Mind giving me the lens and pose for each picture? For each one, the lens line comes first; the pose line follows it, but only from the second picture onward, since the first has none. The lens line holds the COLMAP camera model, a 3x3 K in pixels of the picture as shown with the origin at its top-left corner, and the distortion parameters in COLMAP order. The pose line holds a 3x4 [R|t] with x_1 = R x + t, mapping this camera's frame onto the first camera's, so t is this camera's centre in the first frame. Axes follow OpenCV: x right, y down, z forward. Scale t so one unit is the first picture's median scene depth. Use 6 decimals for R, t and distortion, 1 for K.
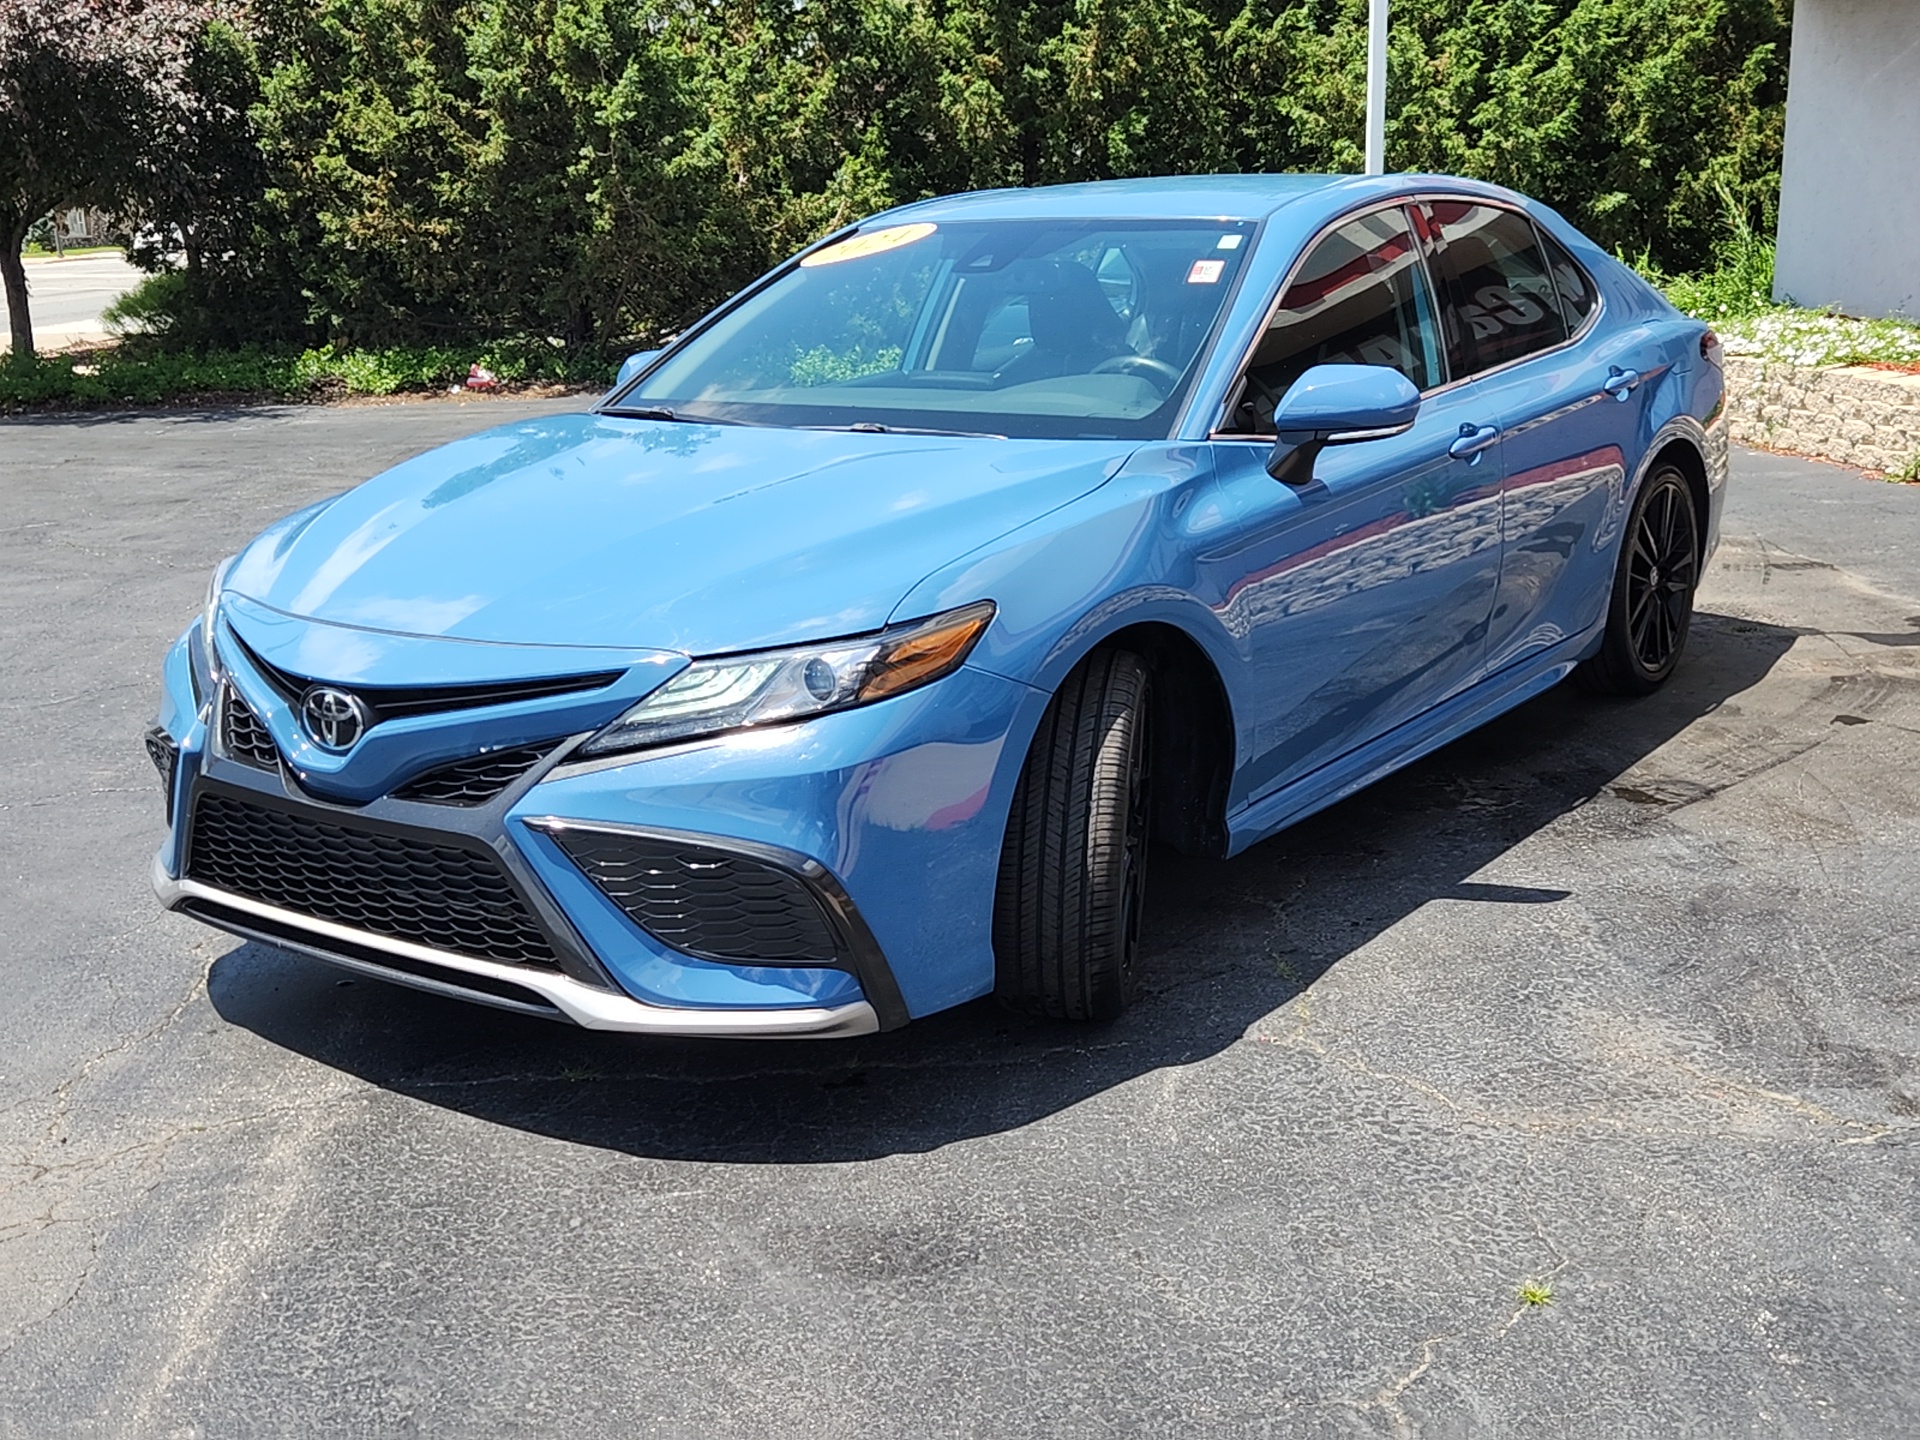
lens RADIAL K [[2077.1, 0, 971.1], [0, 2077.1, 725.4], [0, 0, 1]] dist [0.064295, 0.000000]
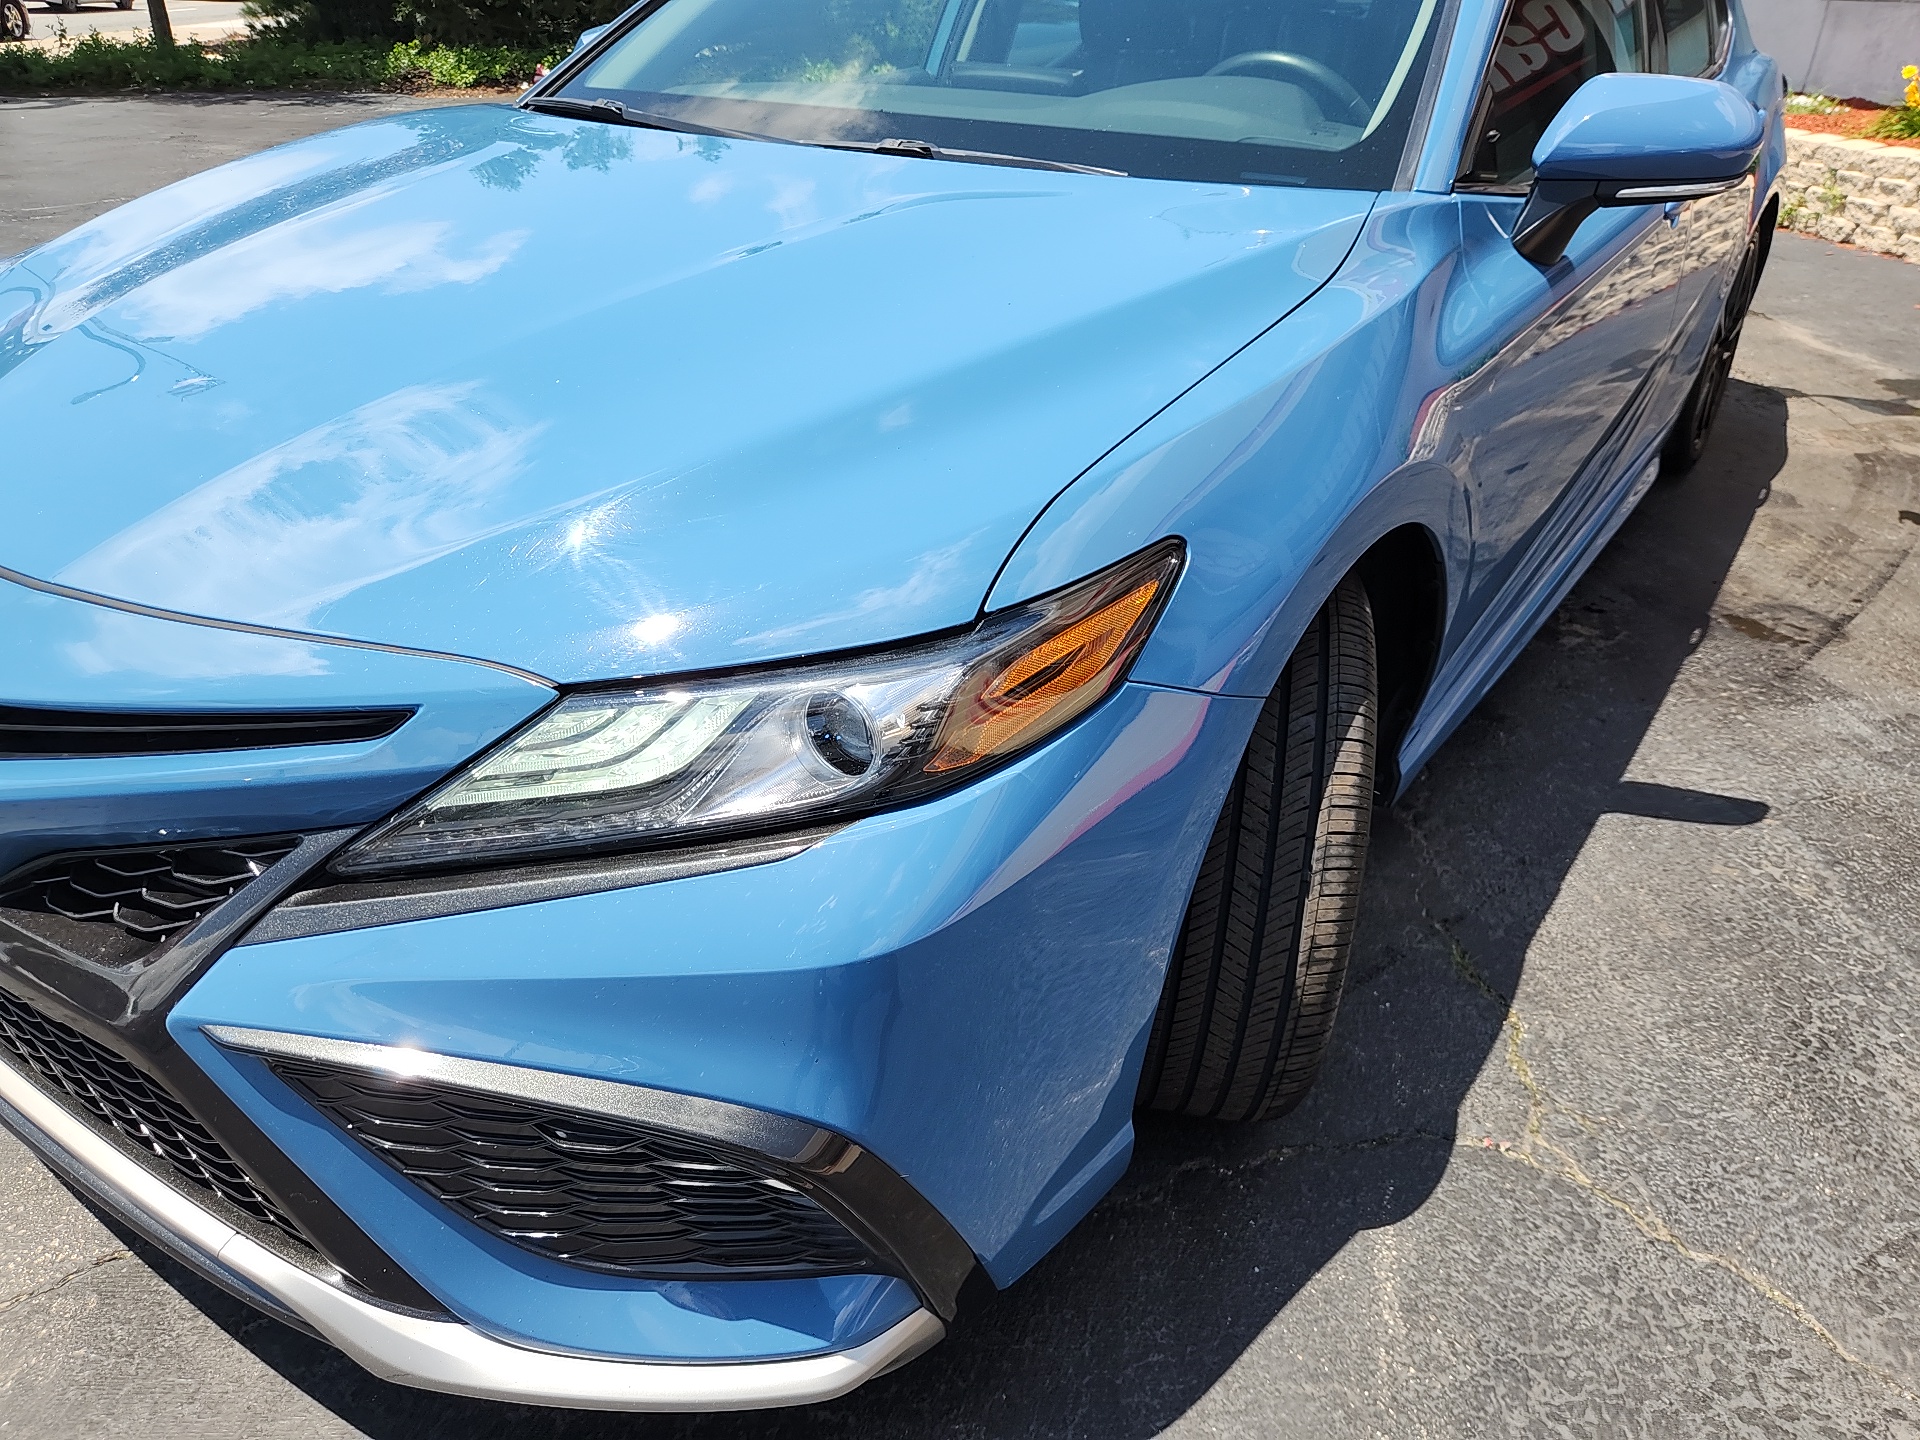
lens RADIAL K [[1346.8, 0, 994.5], [0, 1346.8, 742.0], [0, 0, 1]] dist [0.030937, -0.019666]
pose [[0.998352, 0.017897, 0.054528, -0.013651], [-0.032156, 0.961424, 0.273185, -0.026327], [-0.047536, -0.274488, 0.960415, 0.175604]]
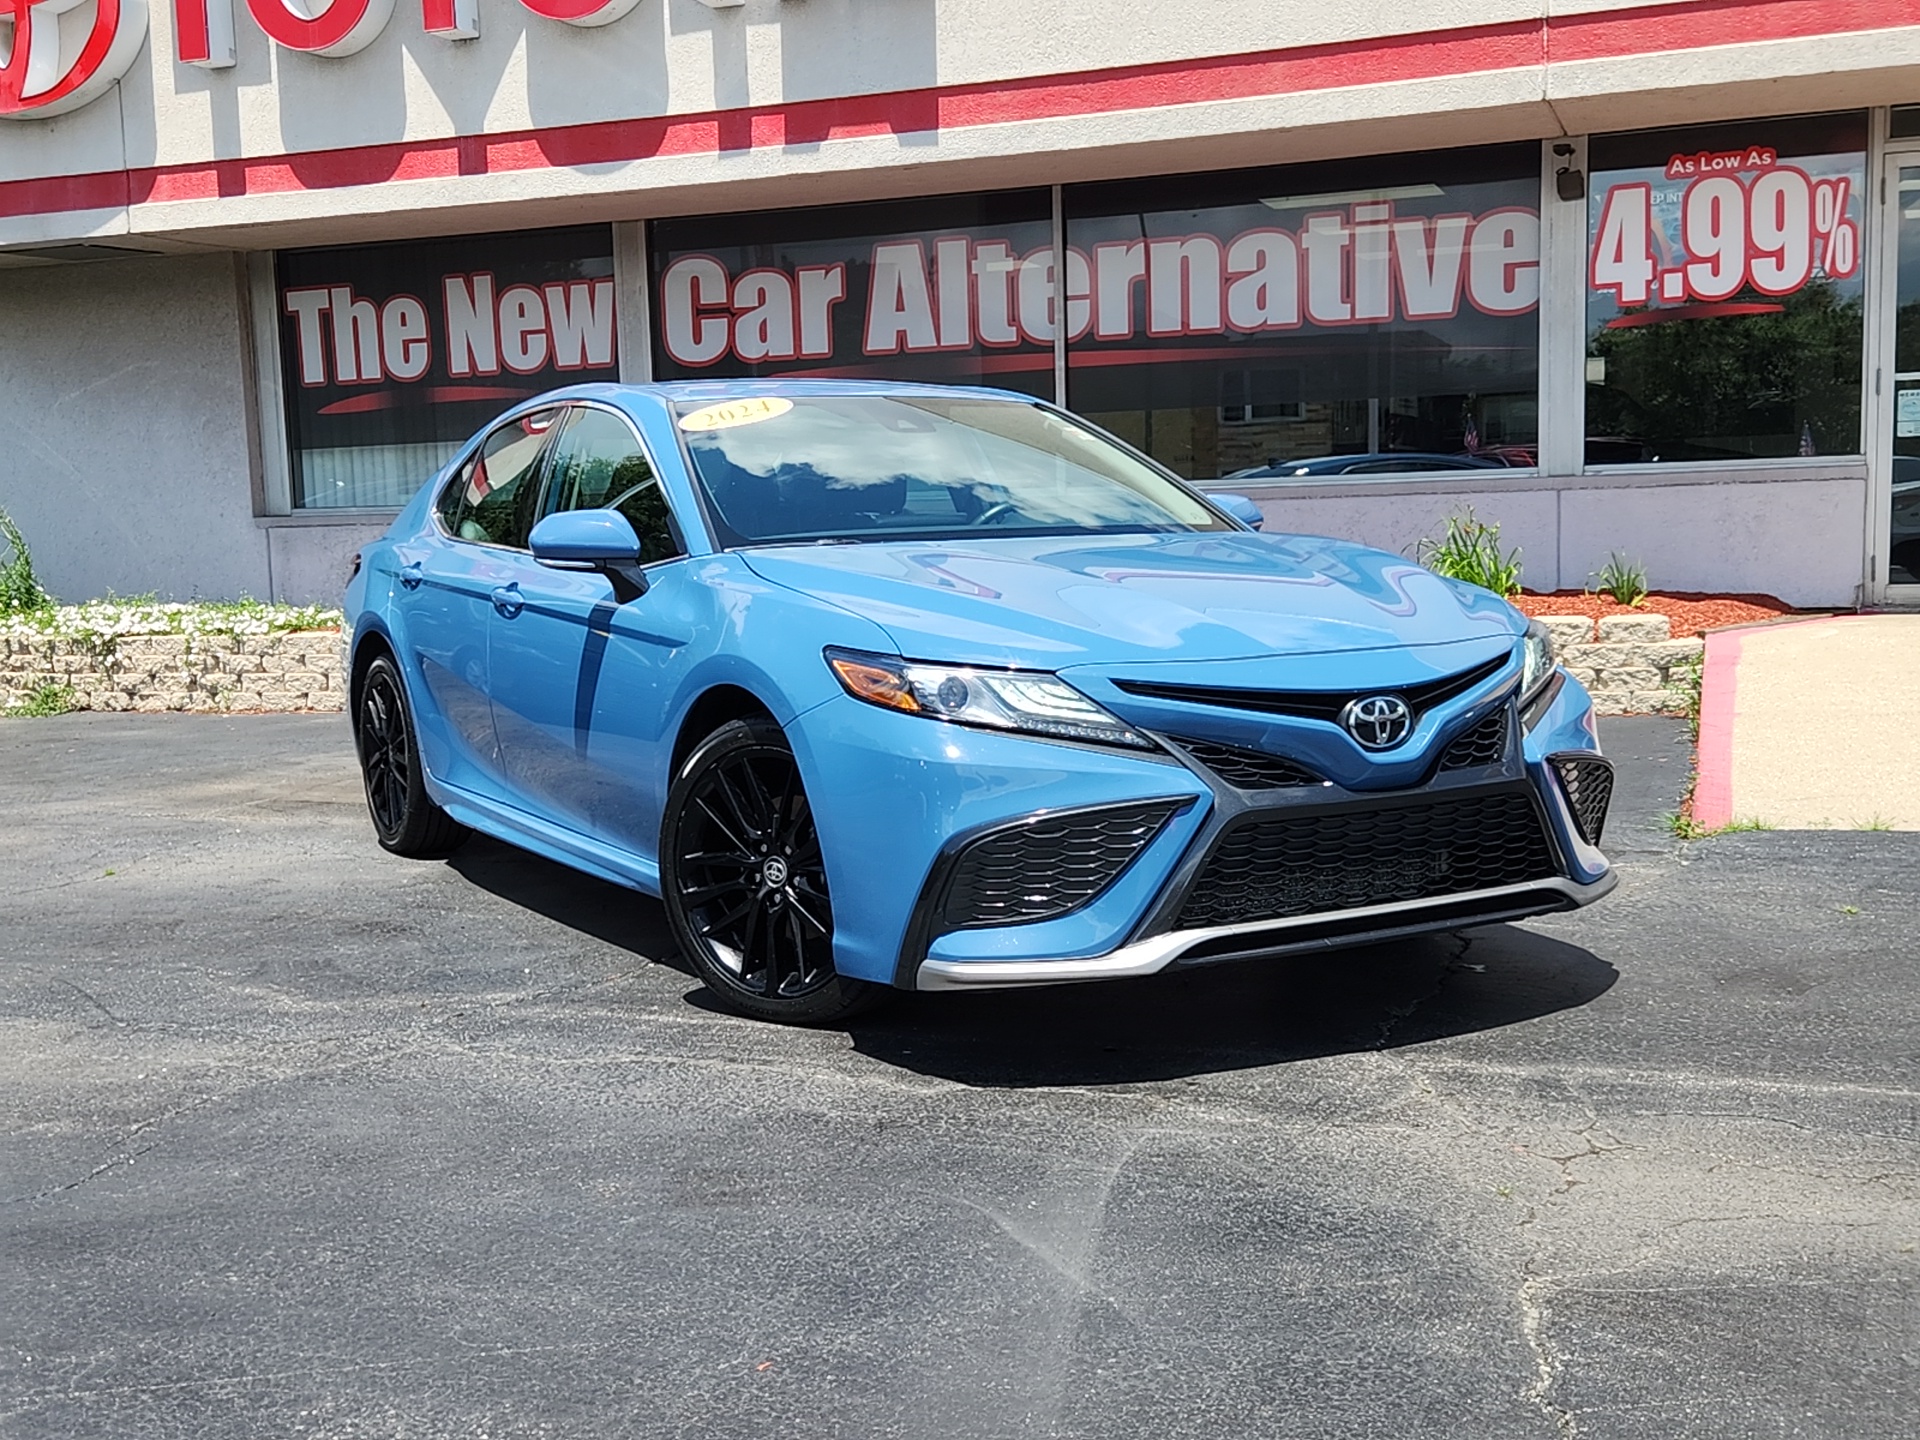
lens RADIAL K [[2077.1, 0, 959.7], [0, 2077.1, 718.6], [0, 0, 1]] dist [0.064295, 0.000000]
pose [[0.421503, -0.074539, 0.903759, -0.386387], [0.236266, 0.971222, -0.030089, -0.006692], [-0.875508, 0.226210, 0.426984, 0.185936]]
